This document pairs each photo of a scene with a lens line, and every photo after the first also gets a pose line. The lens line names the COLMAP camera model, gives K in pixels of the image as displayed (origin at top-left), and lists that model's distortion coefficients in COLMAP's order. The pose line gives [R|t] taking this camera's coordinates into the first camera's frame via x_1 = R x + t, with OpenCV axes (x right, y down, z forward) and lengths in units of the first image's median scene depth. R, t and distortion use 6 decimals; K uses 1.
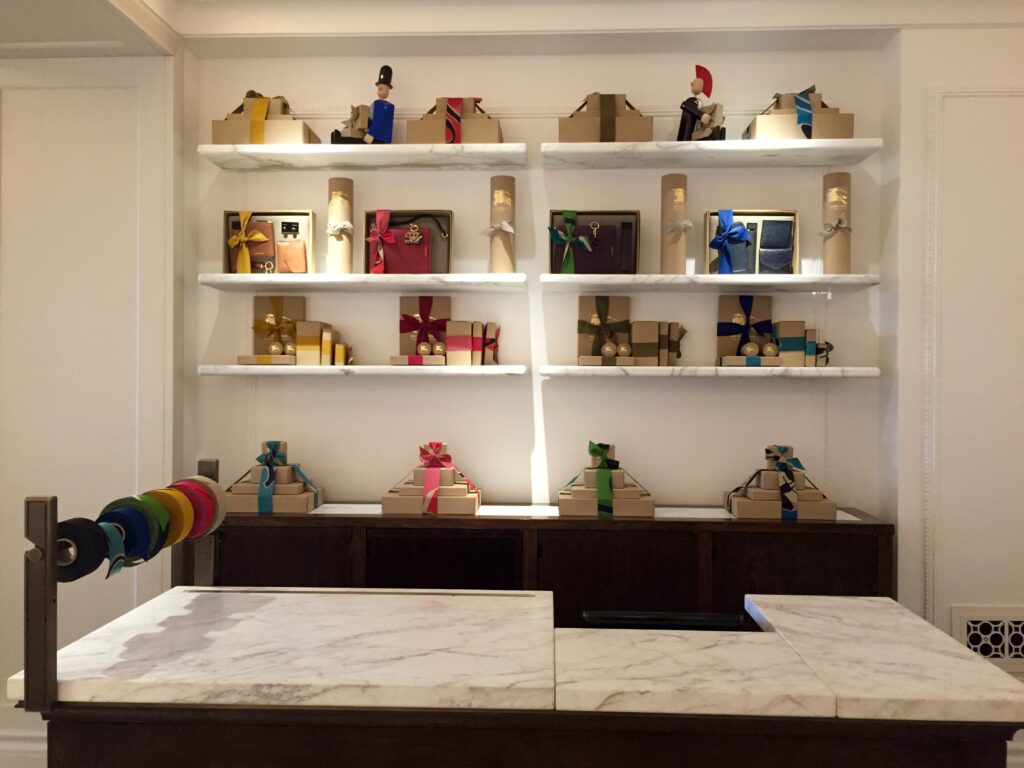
lens RADIAL K [[885.1, 0, 514.6], [0, 885.1, 387.5], [0, 0, 1]] dist [0.069426, -0.089164]
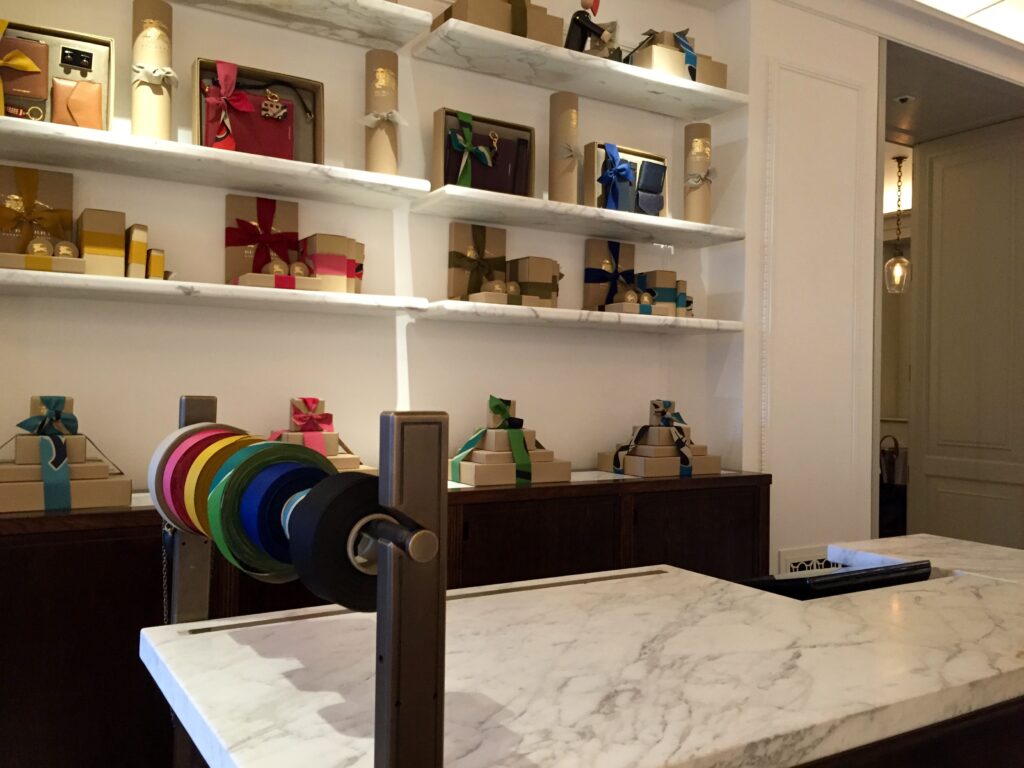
lens RADIAL K [[885.1, 0, 516.2], [0, 885.1, 385.5], [0, 0, 1]] dist [0.069426, -0.089164]
pose [[0.825145, 0.008070, 0.564863, -0.361731], [-0.007439, 0.999966, -0.003419, 0.053586], [-0.564872, -0.001381, 0.825177, 0.304738]]
